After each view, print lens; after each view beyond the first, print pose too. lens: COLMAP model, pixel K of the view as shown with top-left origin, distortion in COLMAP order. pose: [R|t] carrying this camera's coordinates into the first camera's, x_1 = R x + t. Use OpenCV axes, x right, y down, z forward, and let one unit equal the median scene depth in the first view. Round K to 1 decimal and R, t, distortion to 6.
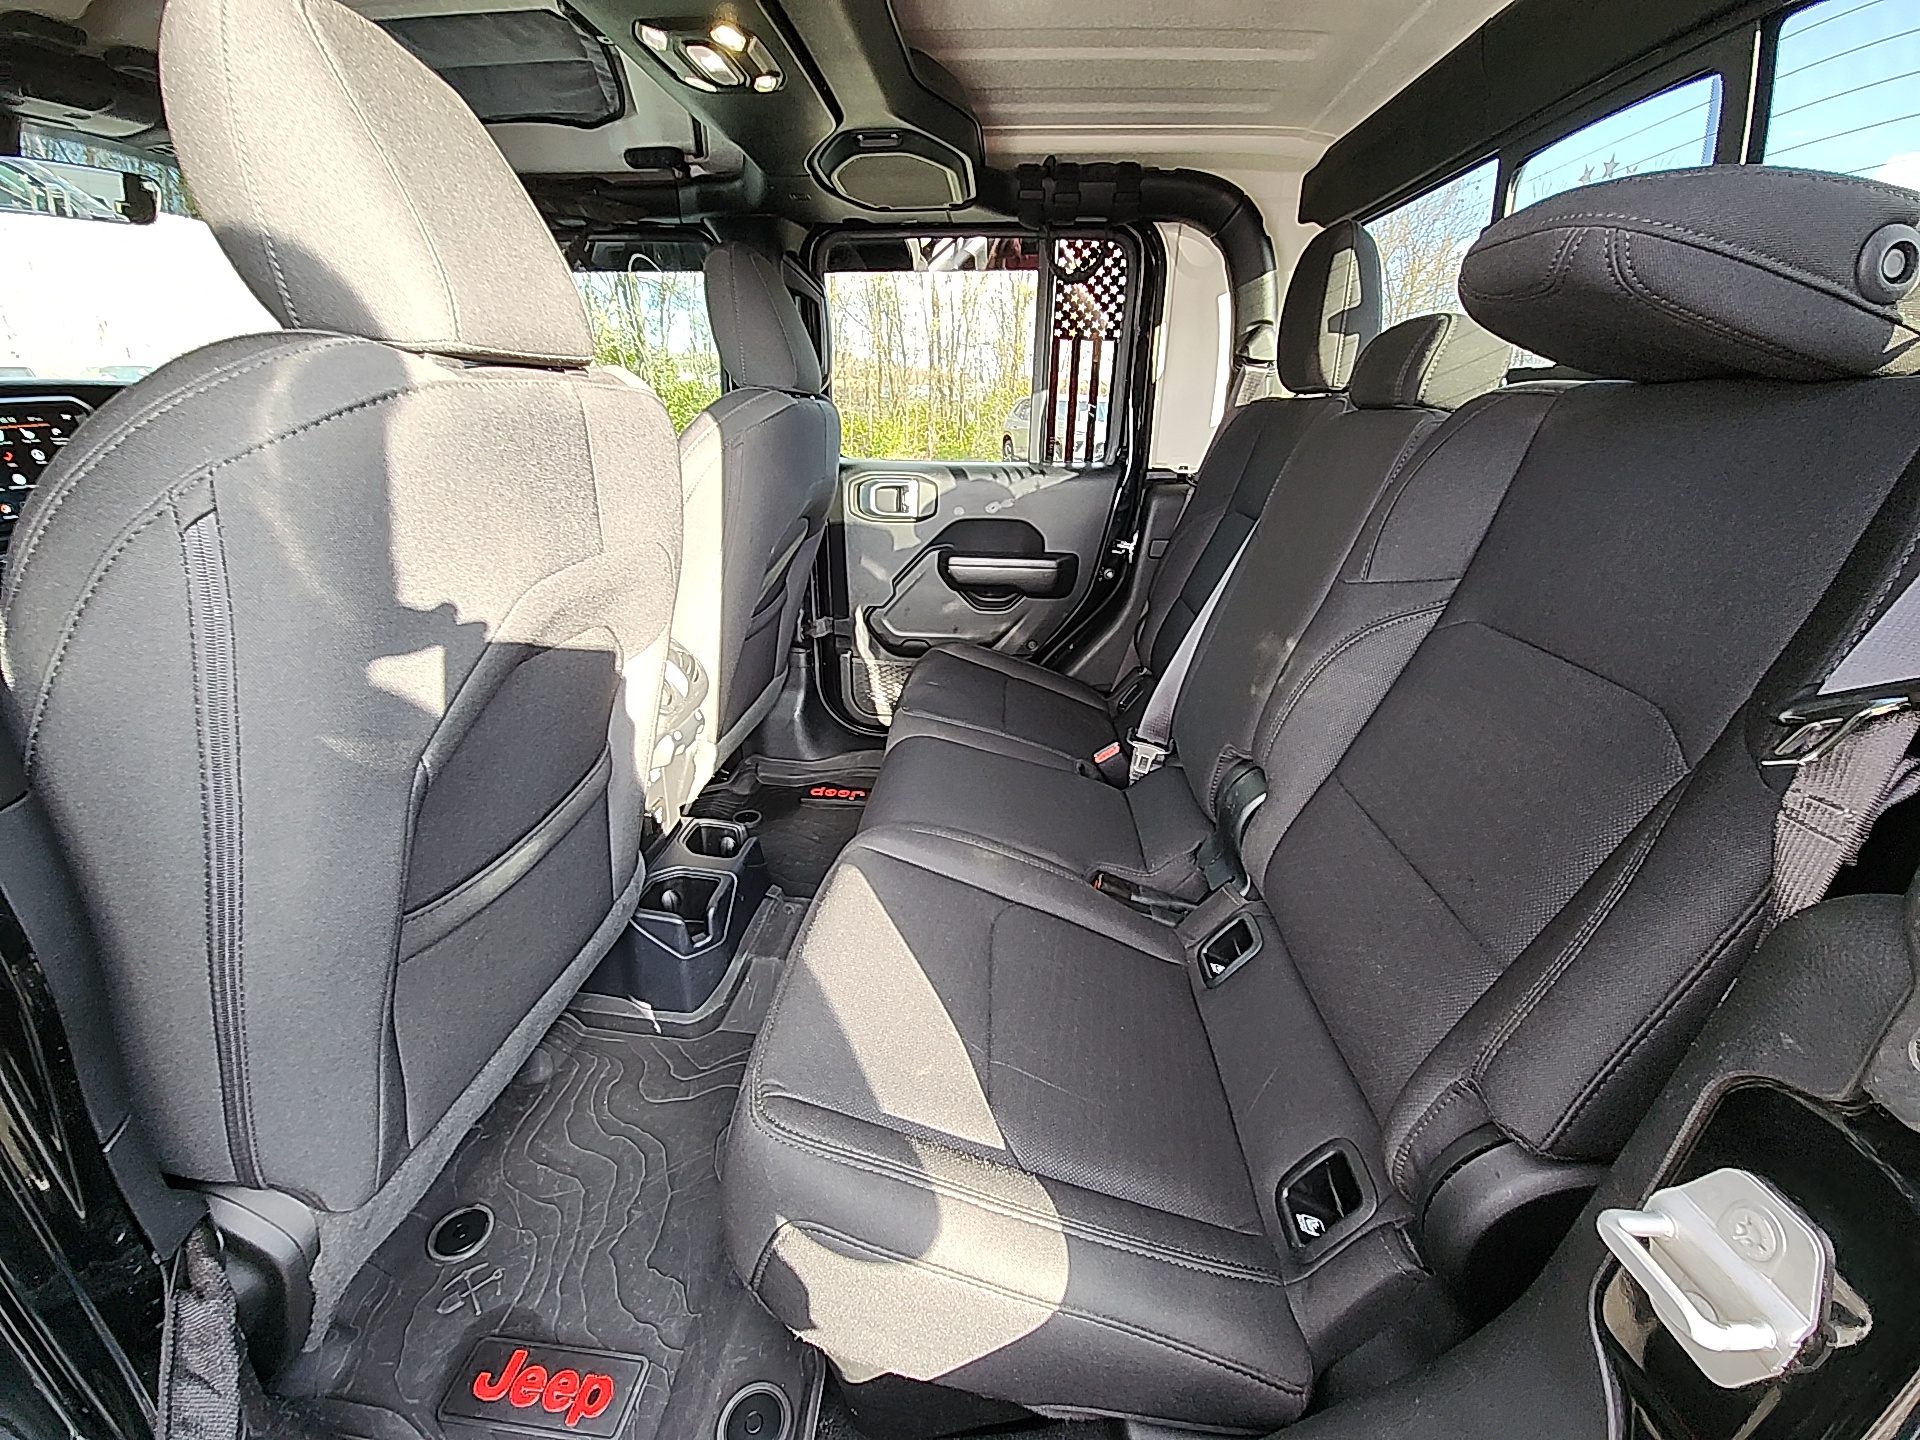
lens RADIAL K [[776.7, 0, 953.9], [0, 776.7, 702.6], [0, 0, 1]] dist [0.000741, -0.000147]
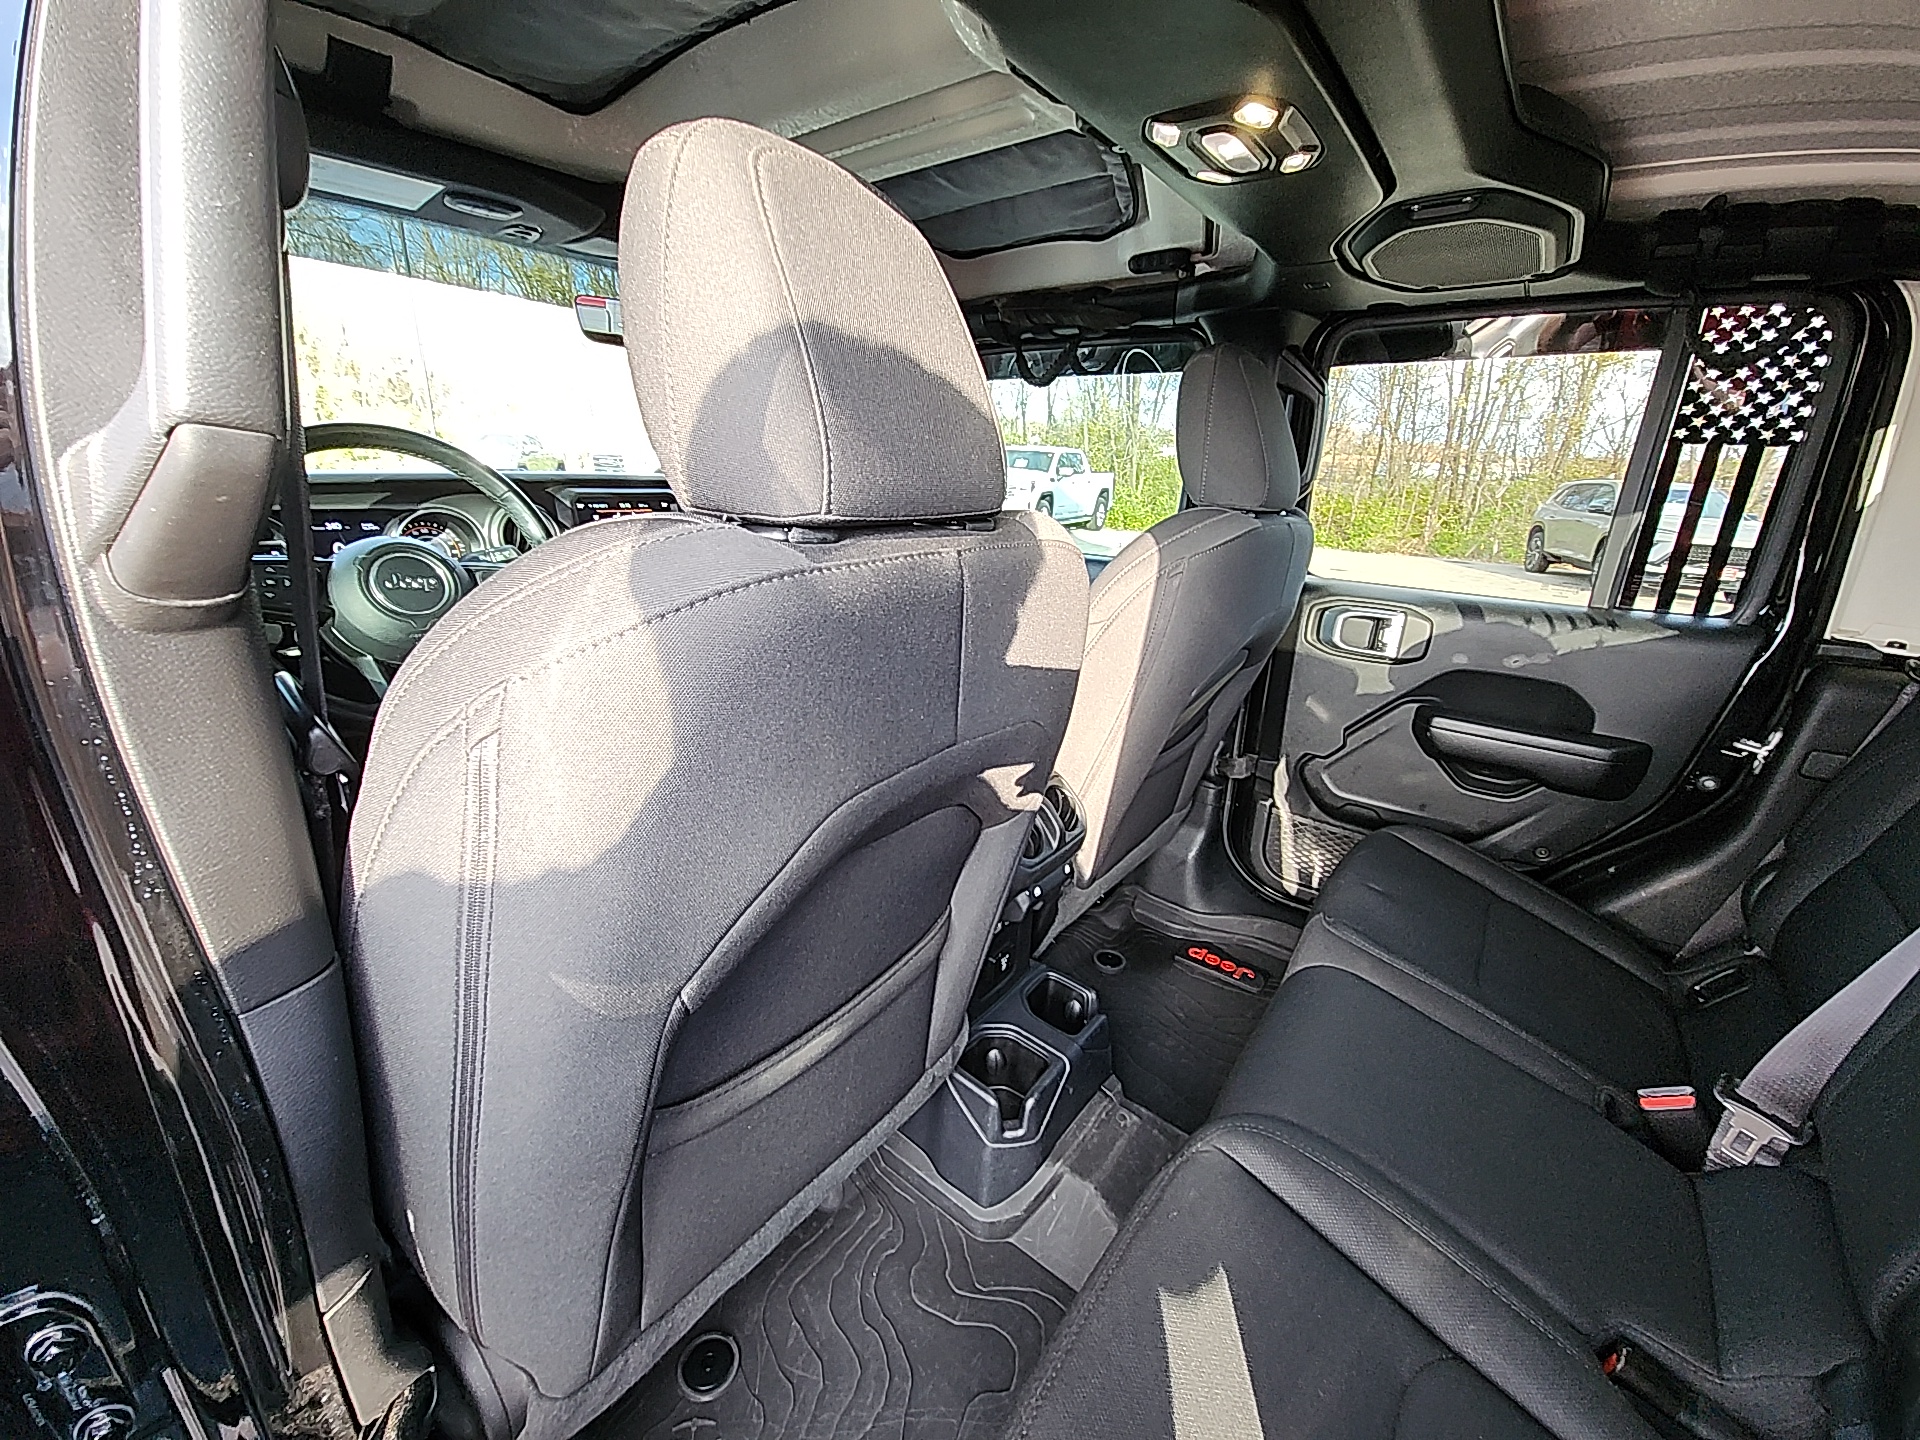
lens RADIAL K [[759.9, 0, 954.4], [0, 759.9, 692.7], [0, 0, 1]] dist [0.013356, -0.010537]
pose [[0.839312, 0.174480, -0.514890, -0.021393], [-0.217775, 0.975695, -0.024358, -0.099610], [0.498125, 0.132574, 0.856910, 0.133652]]
